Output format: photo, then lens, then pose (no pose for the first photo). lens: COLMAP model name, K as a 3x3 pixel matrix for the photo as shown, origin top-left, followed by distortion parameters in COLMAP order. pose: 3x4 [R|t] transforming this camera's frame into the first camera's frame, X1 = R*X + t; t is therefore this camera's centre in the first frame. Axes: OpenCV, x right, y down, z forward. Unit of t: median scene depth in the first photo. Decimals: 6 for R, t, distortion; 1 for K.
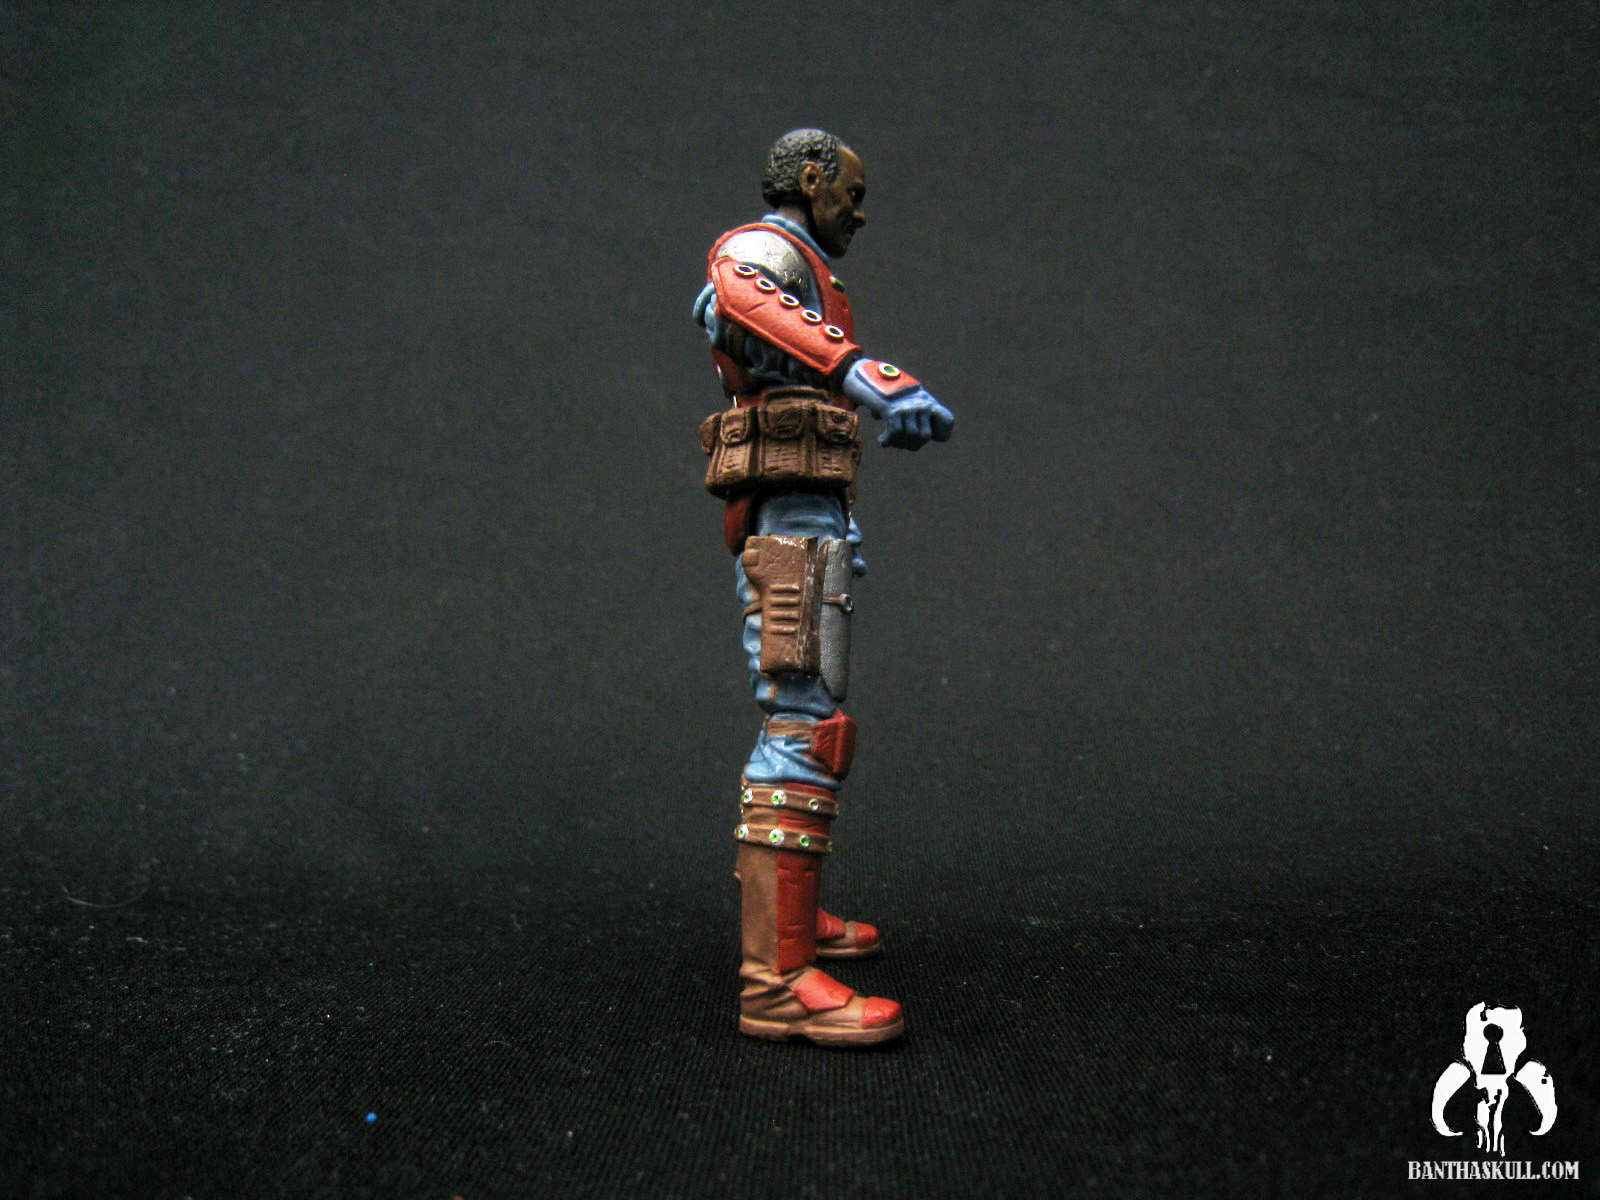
lens RADIAL K [[1243.0, 0, 800.0], [0, 1243.0, 600.0], [0, 0, 1]] dist [-0.119740, 0.003838]
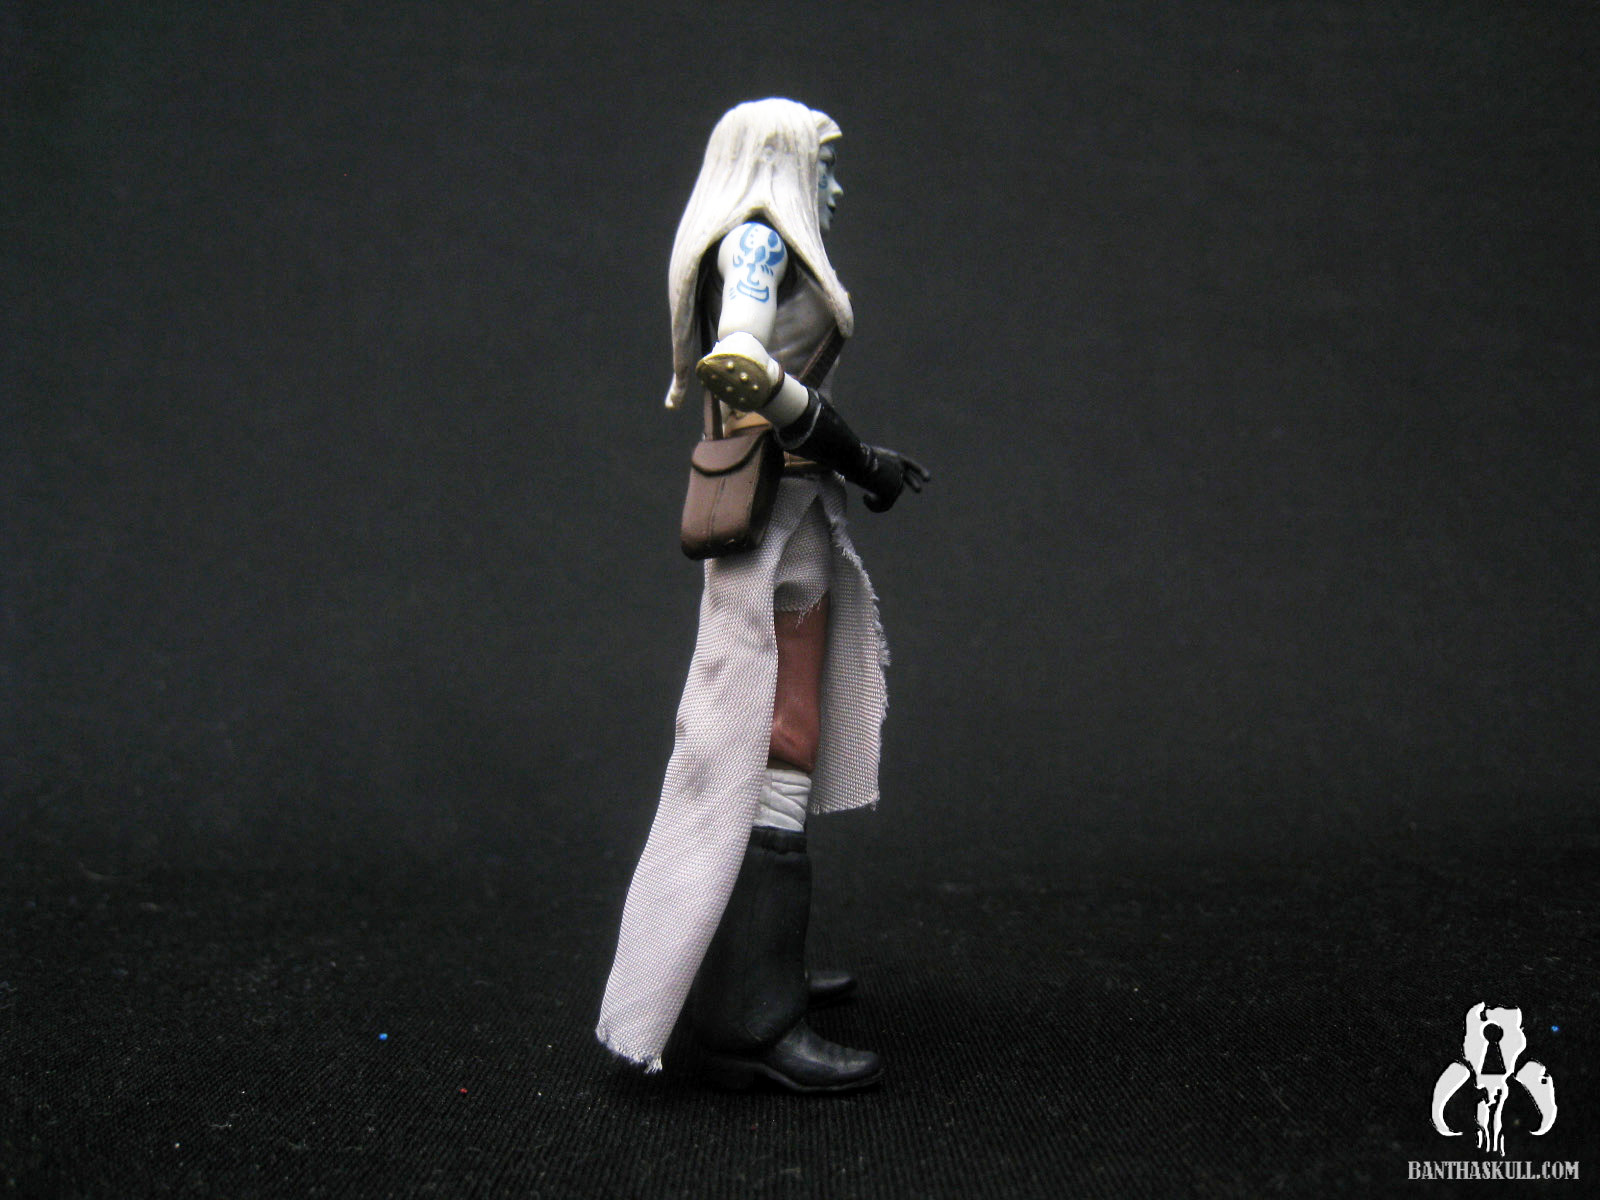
lens RADIAL K [[1243.0, 0, 800.0], [0, 1243.0, 600.0], [0, 0, 1]] dist [-0.119740, 0.003838]
pose [[0.999107, 0.001283, 0.042233, 0.006210], [-0.001236, 0.999999, -0.001156, -0.002722], [-0.042234, 0.001102, 0.999107, -0.174286]]
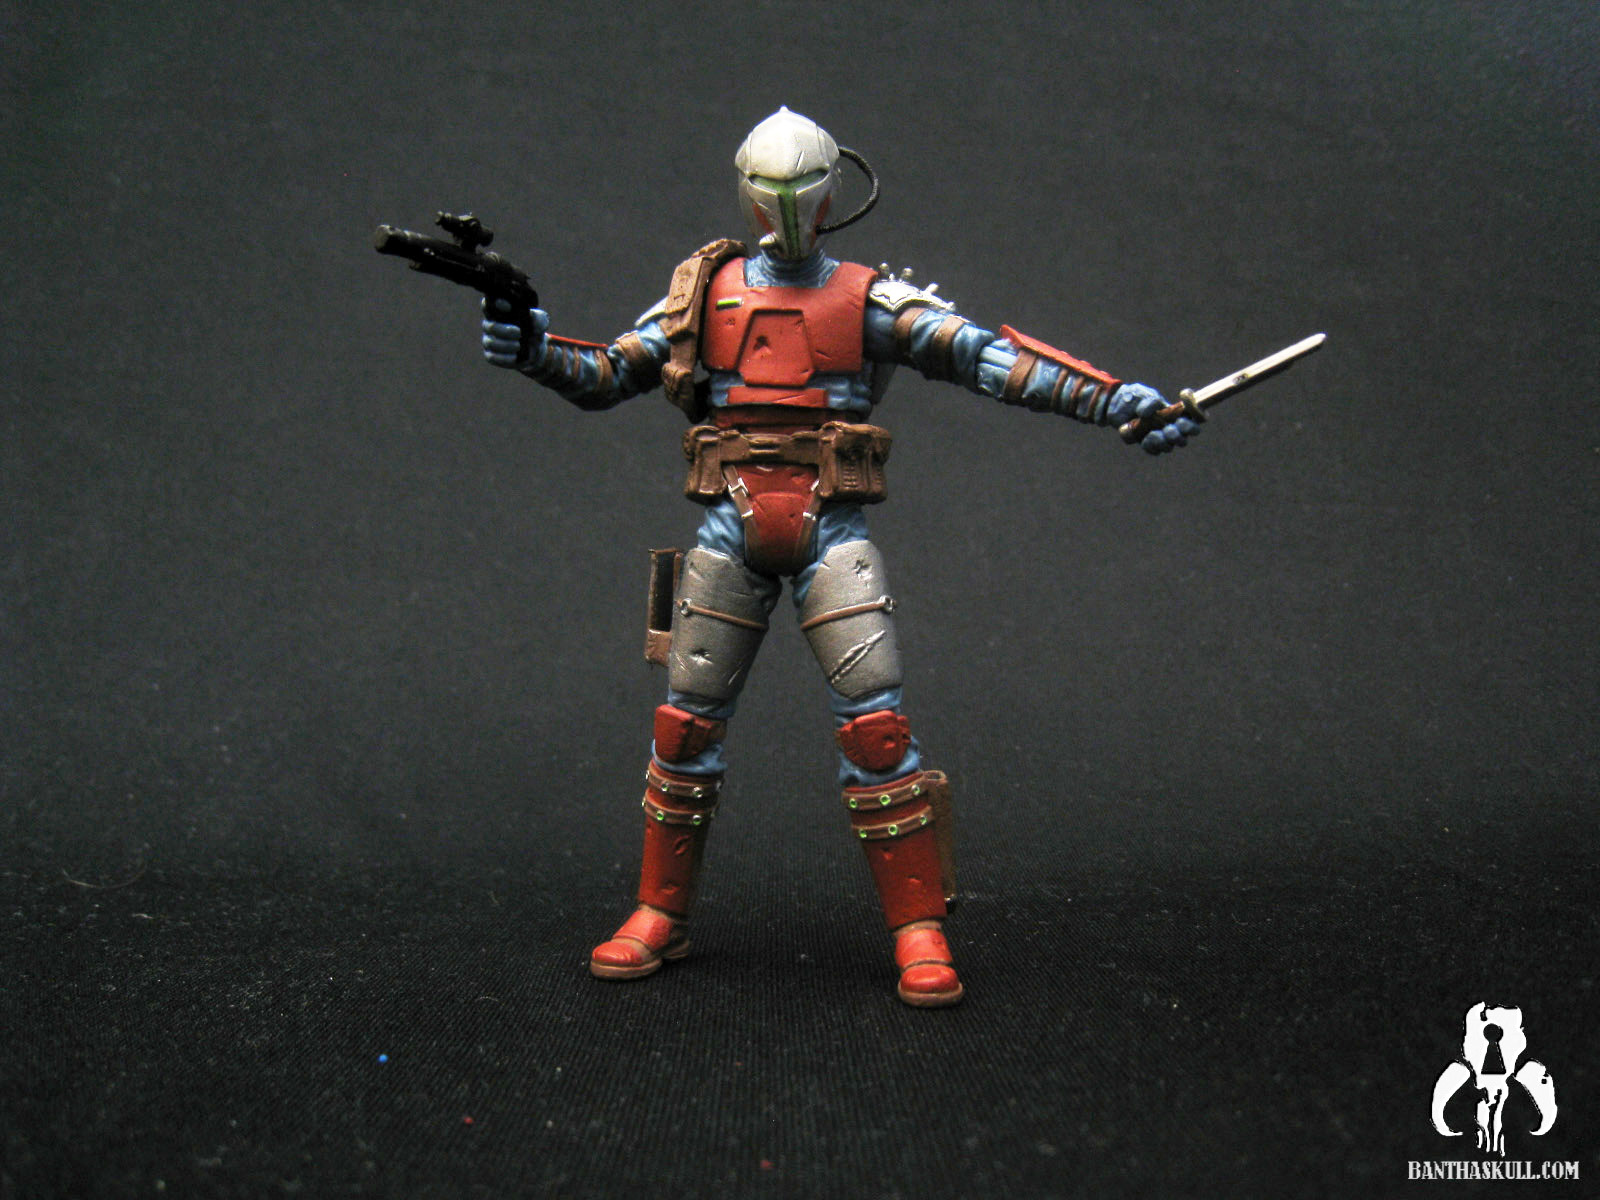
lens RADIAL K [[1243.0, 0, 800.0], [0, 1243.0, 600.0], [0, 0, 1]] dist [-0.119740, 0.003838]
pose [[0.999184, 0.000110, 0.040378, -0.007083], [-0.000195, 0.999998, 0.002084, -0.003290], [-0.040378, -0.002090, 0.999182, -0.119605]]
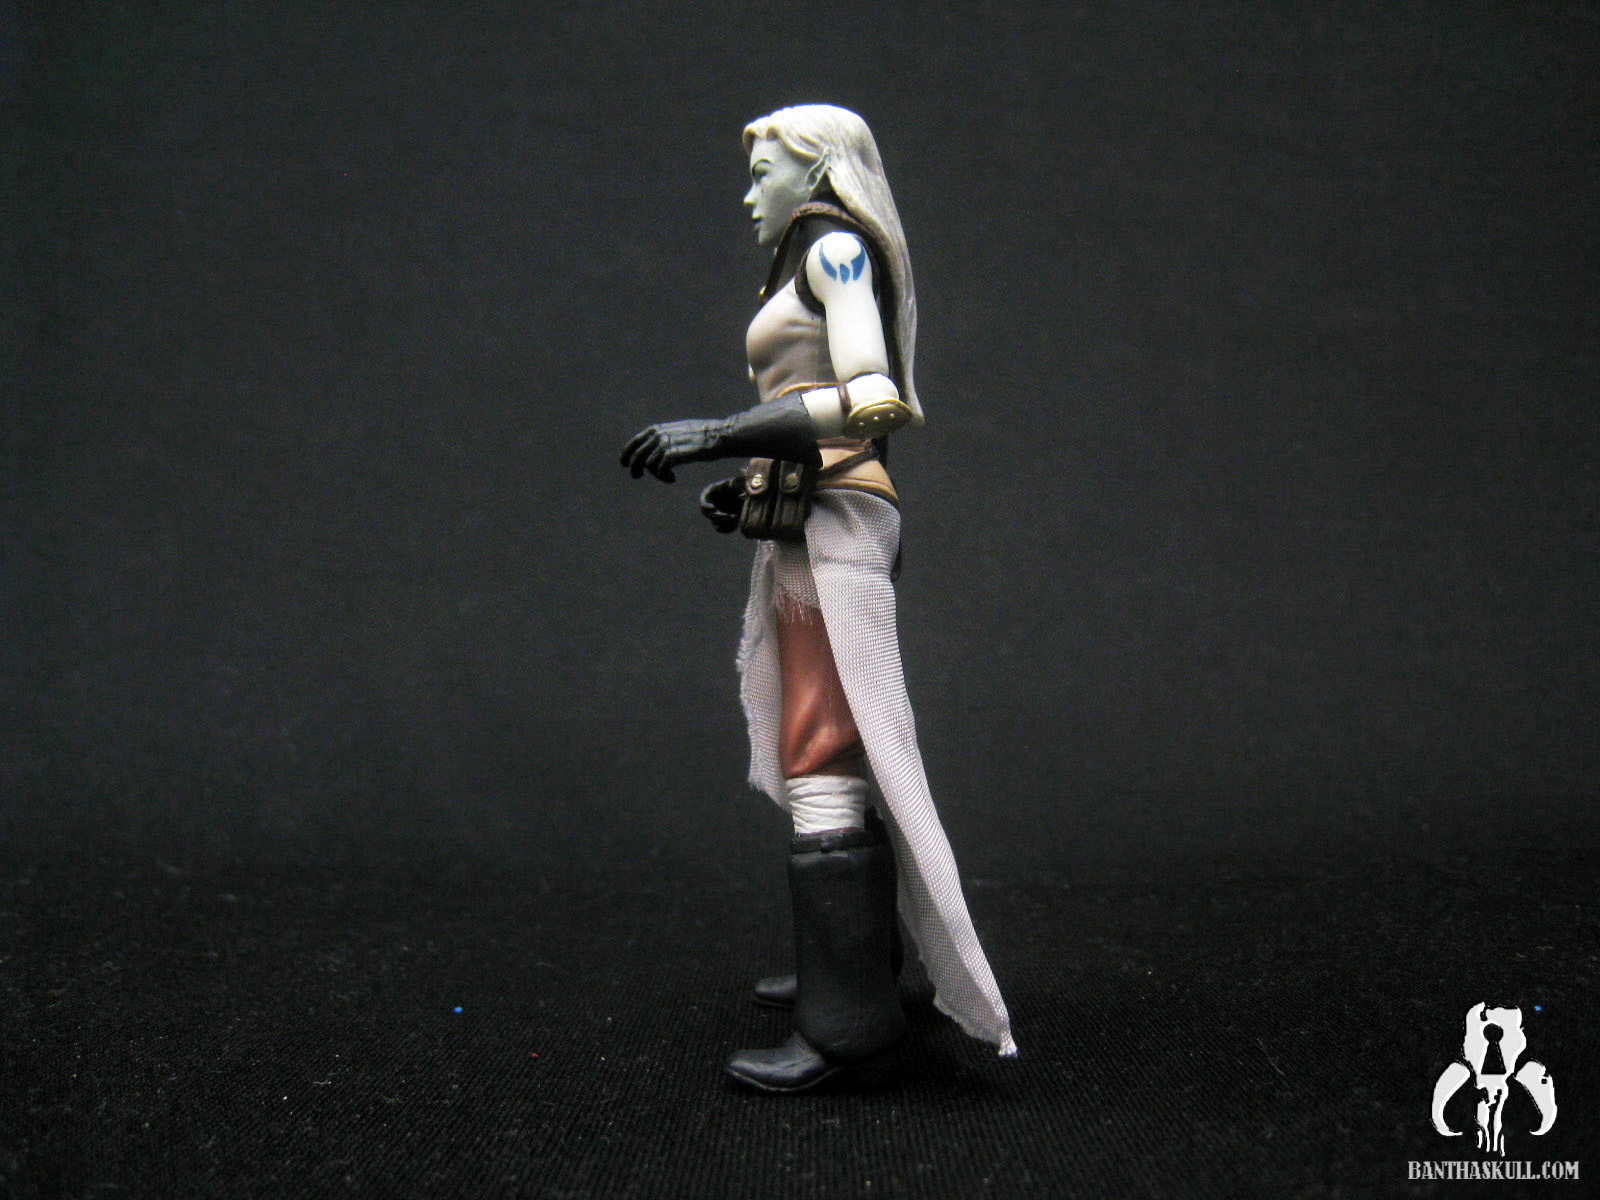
lens RADIAL K [[1243.0, 0, 800.0], [0, 1243.0, 600.0], [0, 0, 1]] dist [-0.119740, 0.003838]
pose [[0.999868, -0.000499, 0.016264, -0.002053], [0.000627, 0.999969, -0.007846, -0.005556], [-0.016260, 0.007855, 0.999837, -0.266773]]
